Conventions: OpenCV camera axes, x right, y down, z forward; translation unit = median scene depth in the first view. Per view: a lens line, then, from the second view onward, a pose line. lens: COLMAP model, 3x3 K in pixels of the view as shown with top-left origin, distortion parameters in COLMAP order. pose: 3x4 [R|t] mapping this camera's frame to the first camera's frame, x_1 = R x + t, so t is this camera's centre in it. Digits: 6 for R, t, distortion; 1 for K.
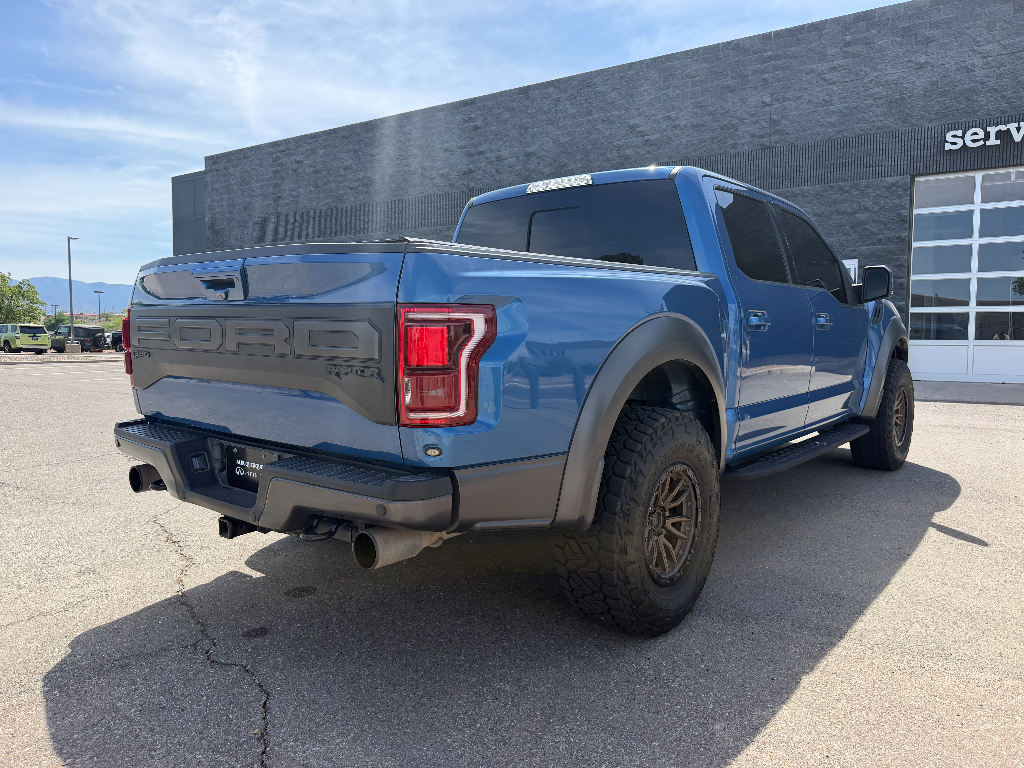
lens RADIAL K [[727.0, 0, 511.3], [0, 727.0, 377.6], [0, 0, 1]] dist [0.002820, -0.009373]
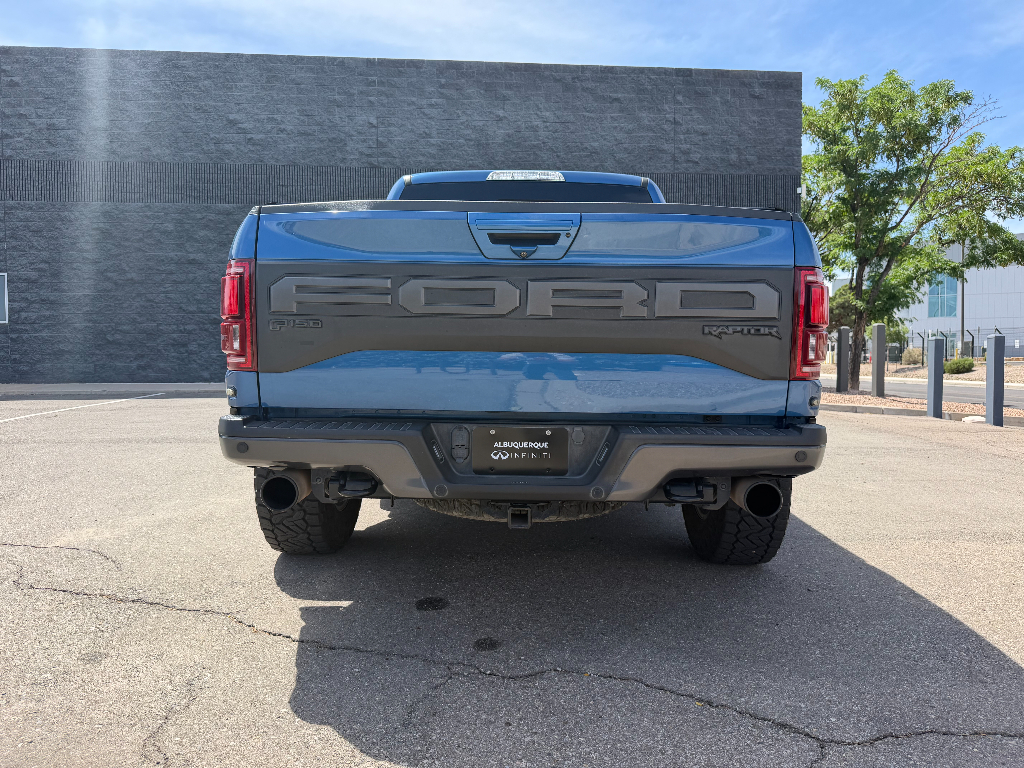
lens RADIAL K [[723.4, 0, 514.2], [0, 723.4, 386.5], [0, 0, 1]] dist [0.006160, -0.009645]
pose [[0.782068, -0.032499, 0.622345, -0.180444], [0.038293, 0.999258, 0.004061, 0.008472], [-0.622015, 0.020655, 0.782732, 0.062678]]
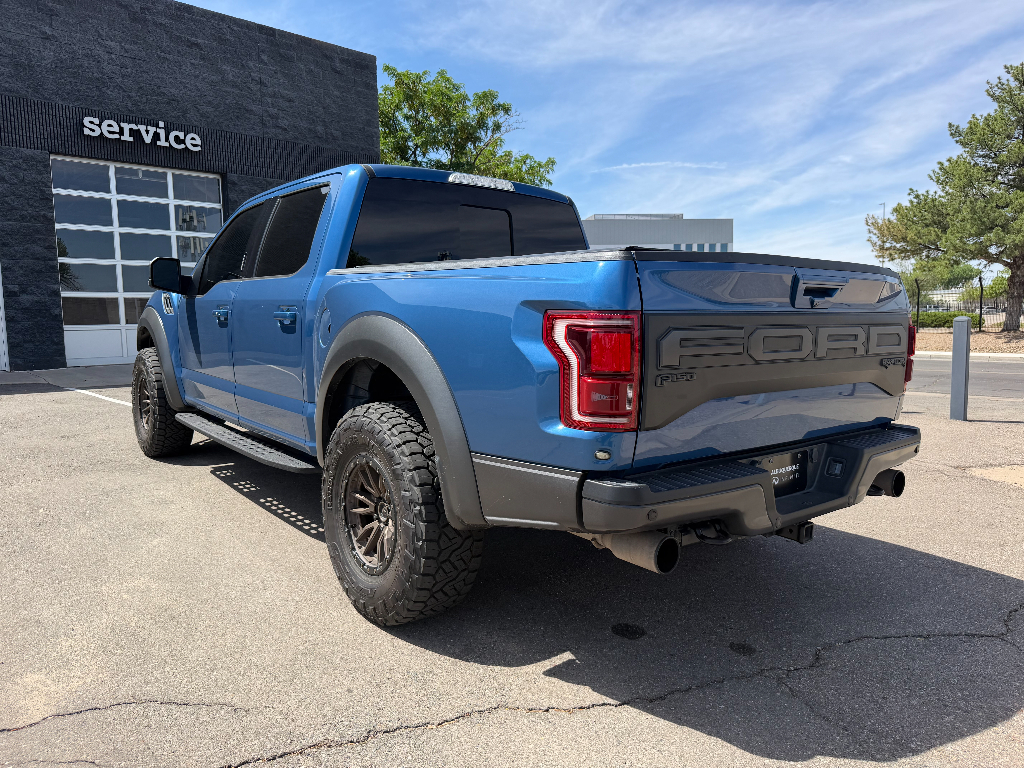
lens RADIAL K [[727.0, 0, 511.3], [0, 727.0, 377.6], [0, 0, 1]] dist [0.002820, -0.009373]
pose [[0.214265, -0.092848, 0.972353, -0.280412], [0.065675, 0.994589, 0.080499, -0.022666], [-0.974565, 0.046611, 0.219204, 0.226727]]
